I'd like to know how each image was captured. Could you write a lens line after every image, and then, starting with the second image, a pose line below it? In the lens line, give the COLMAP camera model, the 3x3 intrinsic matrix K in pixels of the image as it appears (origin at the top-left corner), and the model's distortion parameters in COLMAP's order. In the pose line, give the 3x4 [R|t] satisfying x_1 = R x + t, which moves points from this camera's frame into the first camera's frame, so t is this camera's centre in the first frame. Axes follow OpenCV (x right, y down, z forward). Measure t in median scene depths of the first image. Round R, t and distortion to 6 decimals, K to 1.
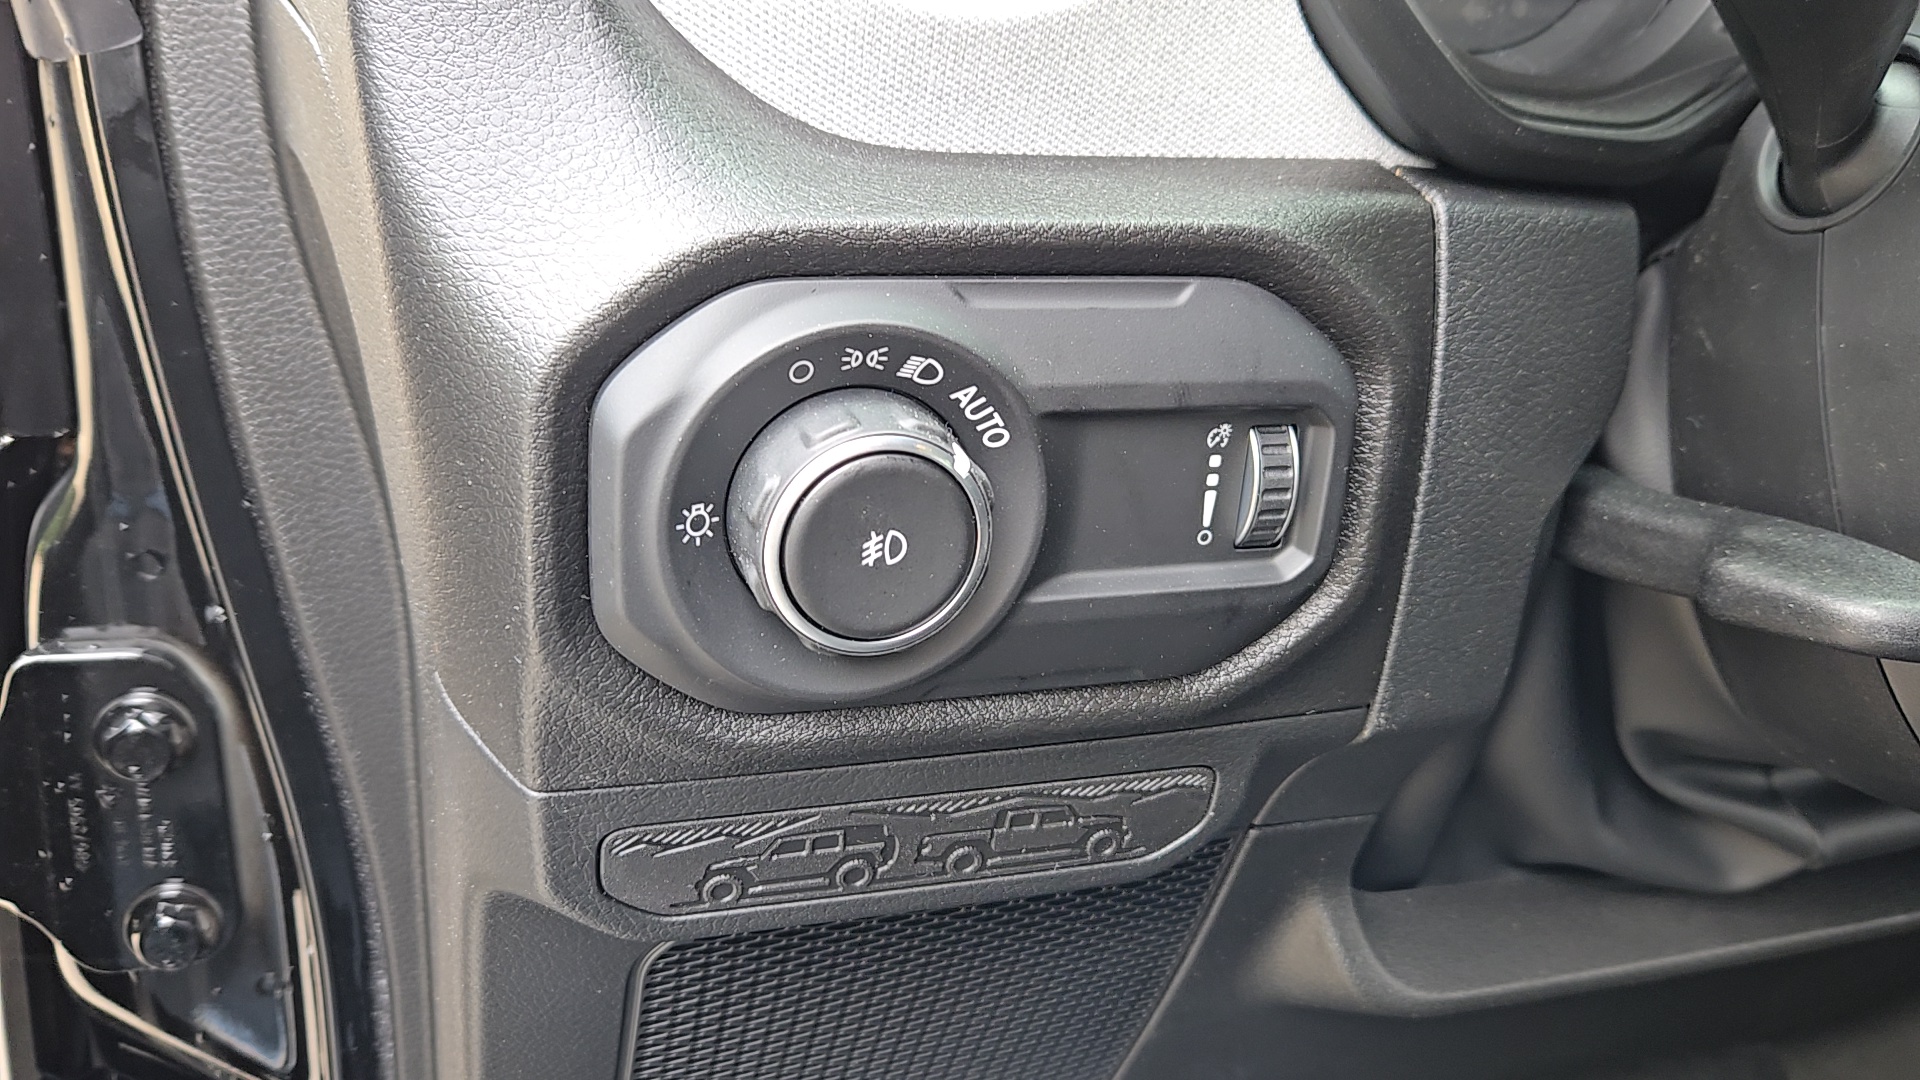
lens RADIAL K [[1604.5, 0, 950.0], [0, 1604.5, 529.0], [0, 0, 1]] dist [0.015955, 0.000456]
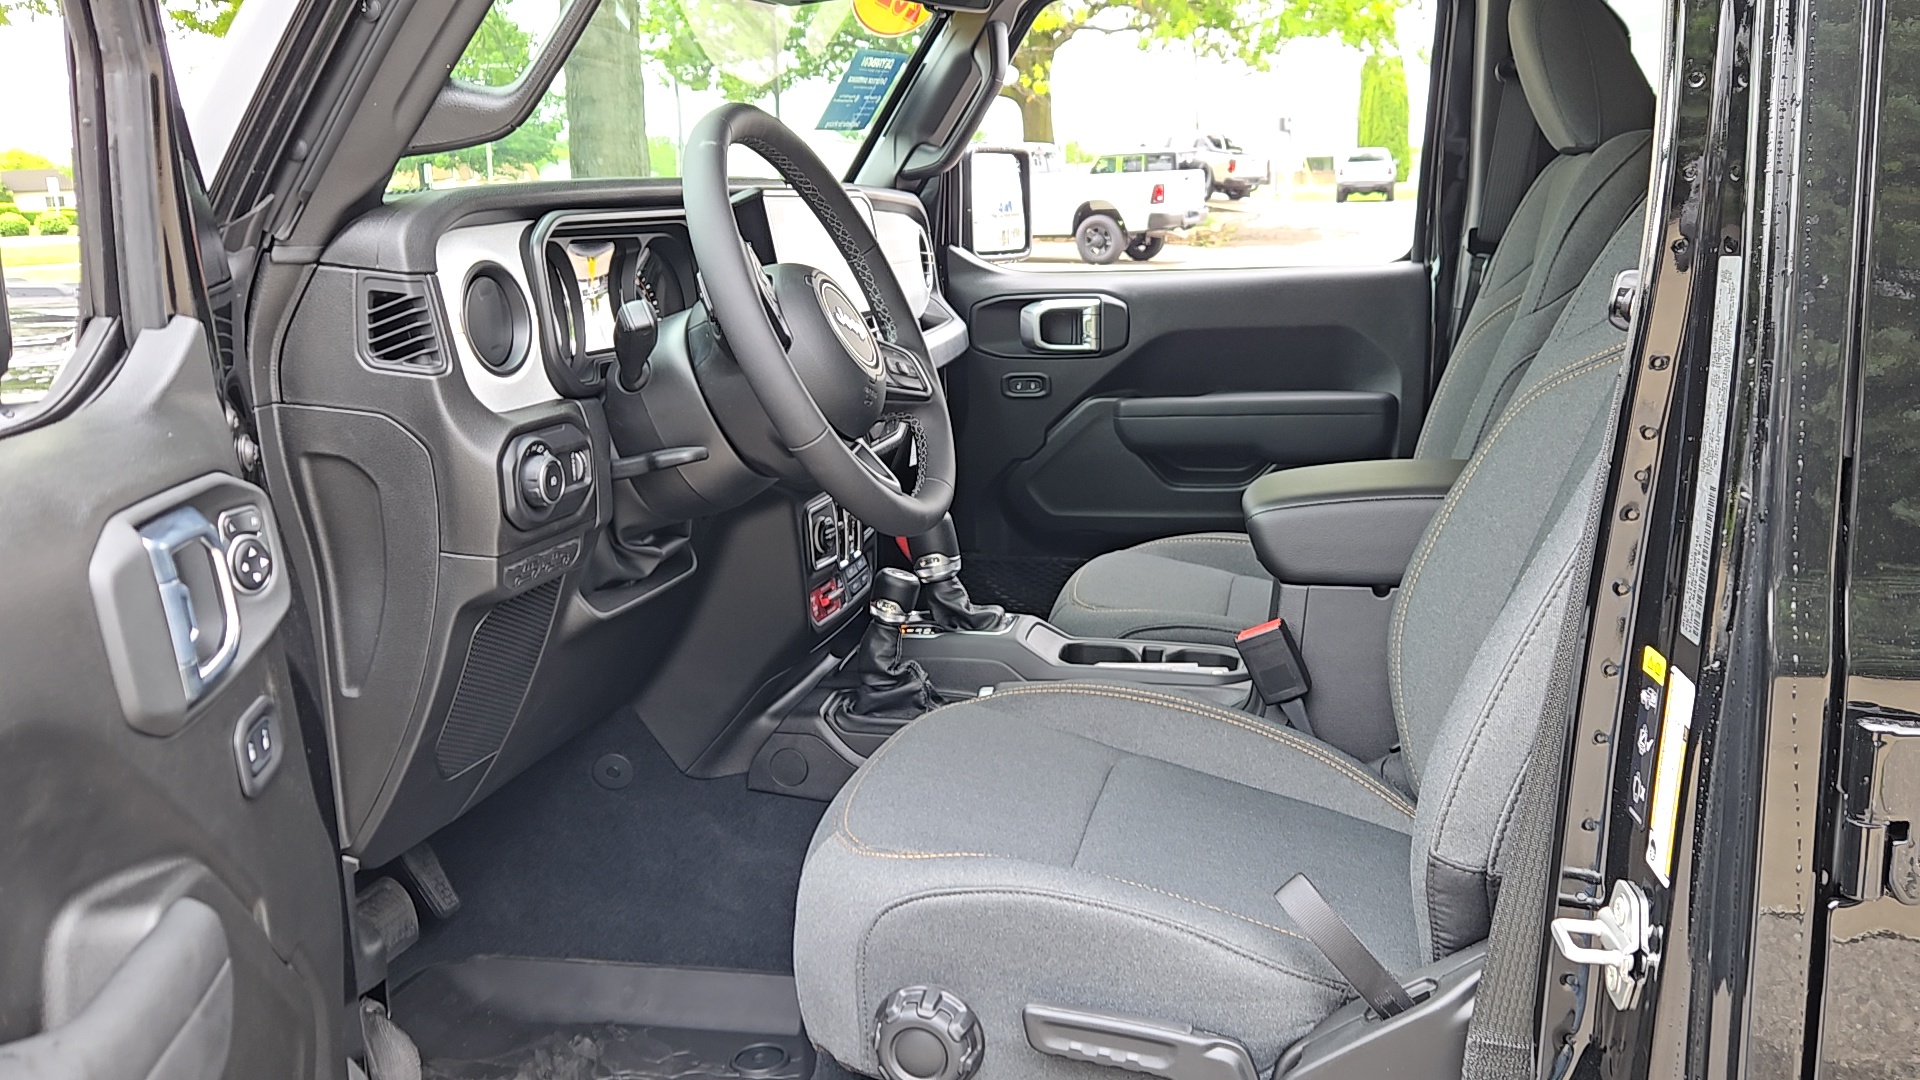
lens RADIAL K [[1604.5, 0, 950.0], [0, 1604.5, 529.0], [0, 0, 1]] dist [0.015955, 0.000456]
pose [[0.530244, -0.271808, 0.803095, -2.773833], [0.413285, 0.909925, 0.035093, 0.388296], [-0.740295, 0.313300, 0.594817, -2.311152]]
